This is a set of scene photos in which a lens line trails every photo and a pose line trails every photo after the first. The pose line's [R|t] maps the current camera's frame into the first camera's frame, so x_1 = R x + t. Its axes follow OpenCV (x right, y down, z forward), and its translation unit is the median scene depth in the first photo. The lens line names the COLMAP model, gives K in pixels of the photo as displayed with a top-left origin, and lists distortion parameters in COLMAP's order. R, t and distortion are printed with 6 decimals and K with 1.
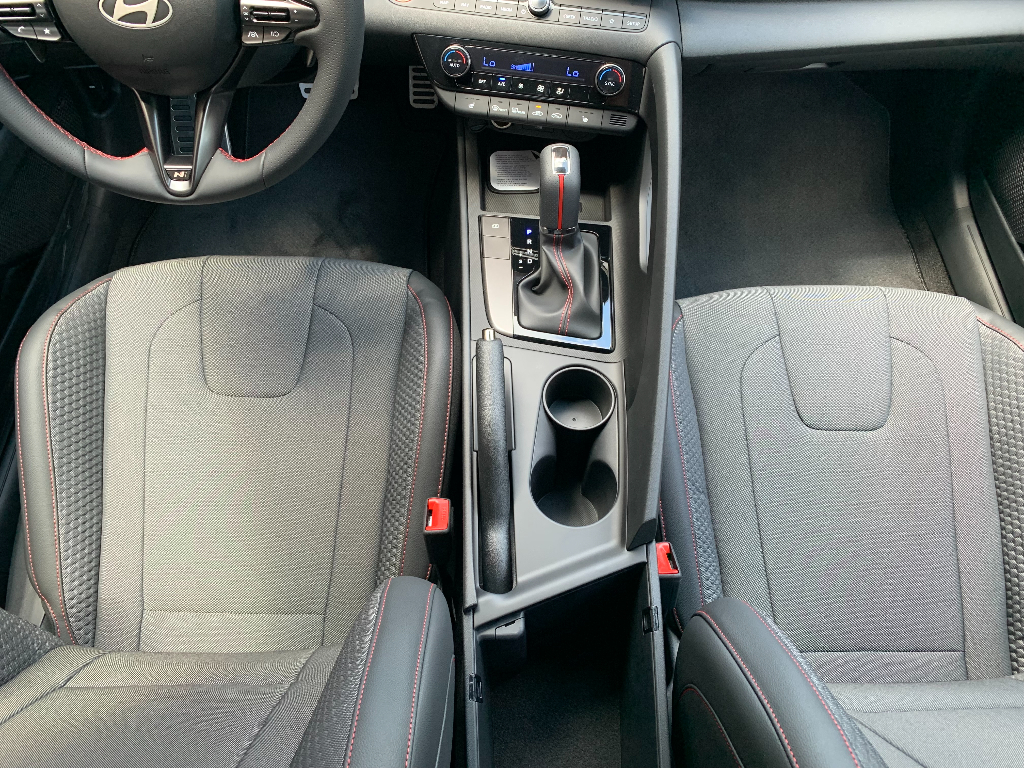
lens RADIAL K [[793.7, 0, 509.6], [0, 793.7, 381.1], [0, 0, 1]] dist [0.011325, -0.013042]
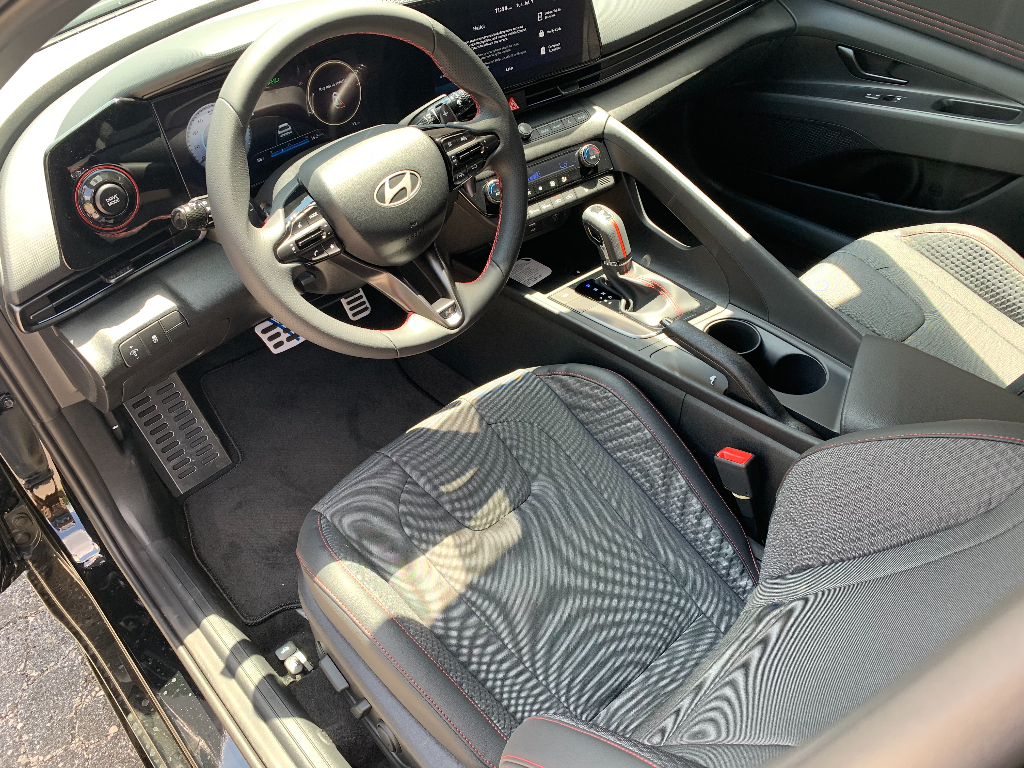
lens RADIAL K [[793.7, 0, 509.0], [0, 793.7, 387.0], [0, 0, 1]] dist [0.011325, -0.013042]
pose [[0.741011, -0.499681, 0.448577, -0.778965], [0.614422, 0.774053, -0.152736, 0.053467], [-0.270903, 0.388794, 0.880597, -0.021959]]
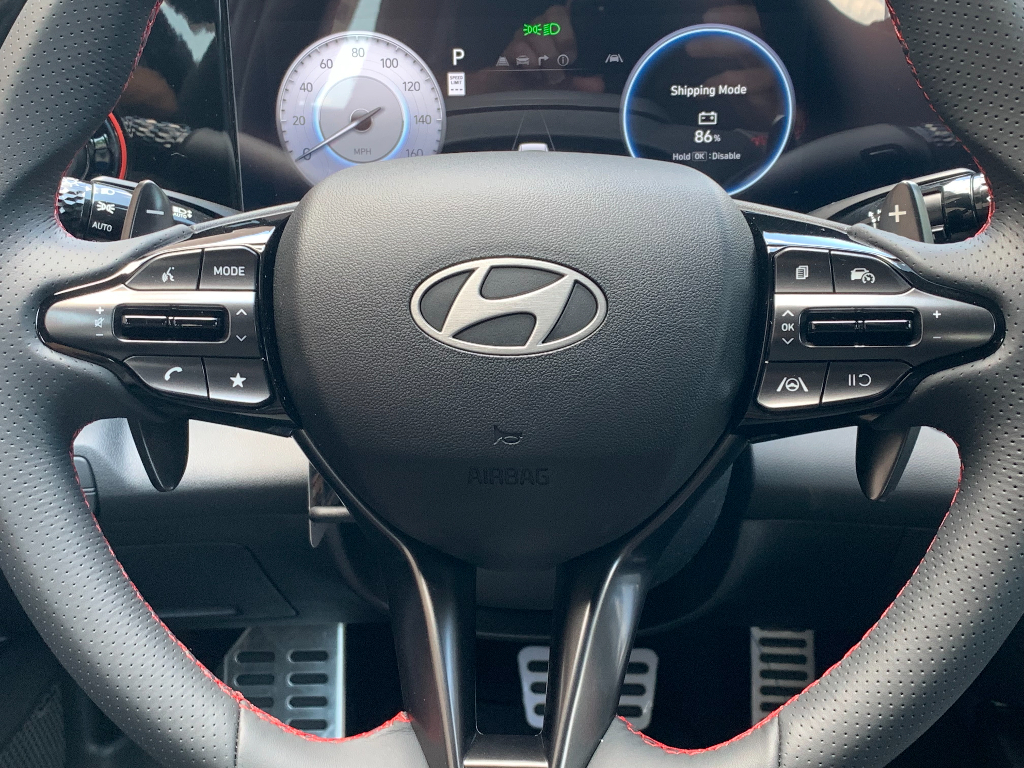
lens RADIAL K [[1363.2, 0, 503.4], [0, 1363.2, 402.3], [0, 0, 1]] dist [0.088978, 0.000000]
pose [[0.997109, -0.012686, -0.074915, -0.312702], [-0.035648, 0.792609, -0.608687, -0.036280], [0.067100, 0.609598, 0.789866, 0.388870]]
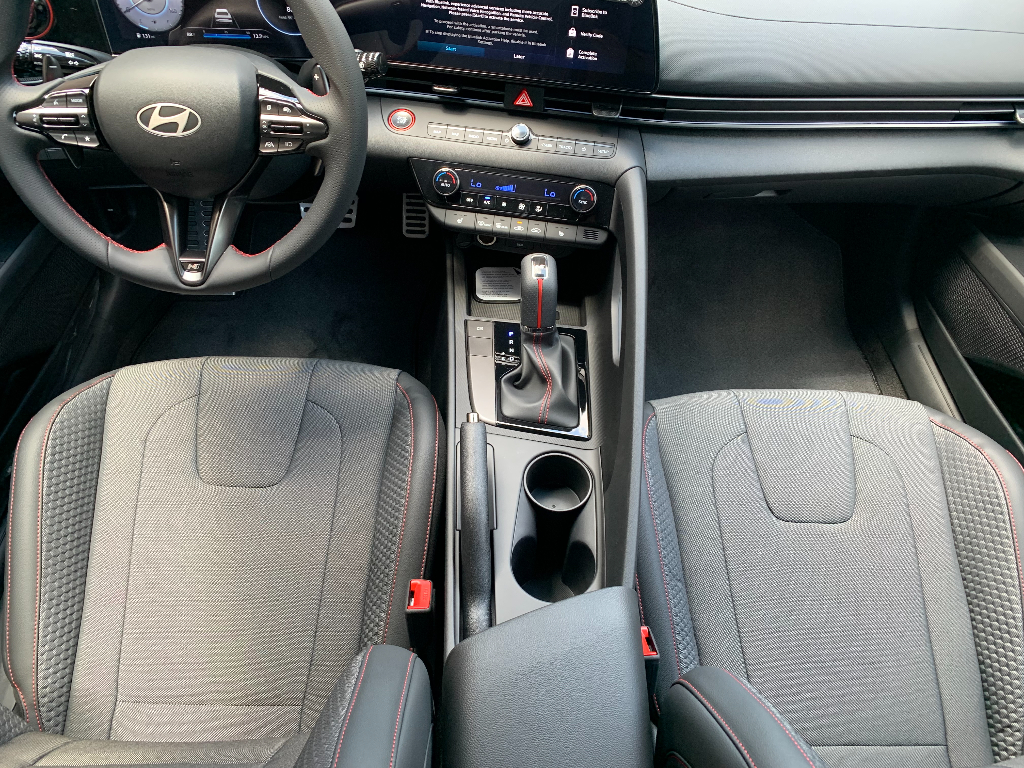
lens RADIAL K [[793.7, 0, 510.5], [0, 793.7, 387.0], [0, 0, 1]] dist [0.011325, -0.013042]
pose [[0.999725, 0.008367, 0.021885, 0.001010], [-0.004130, 0.982373, -0.186887, 0.090251], [-0.023062, 0.186745, 0.982138, -0.049081]]
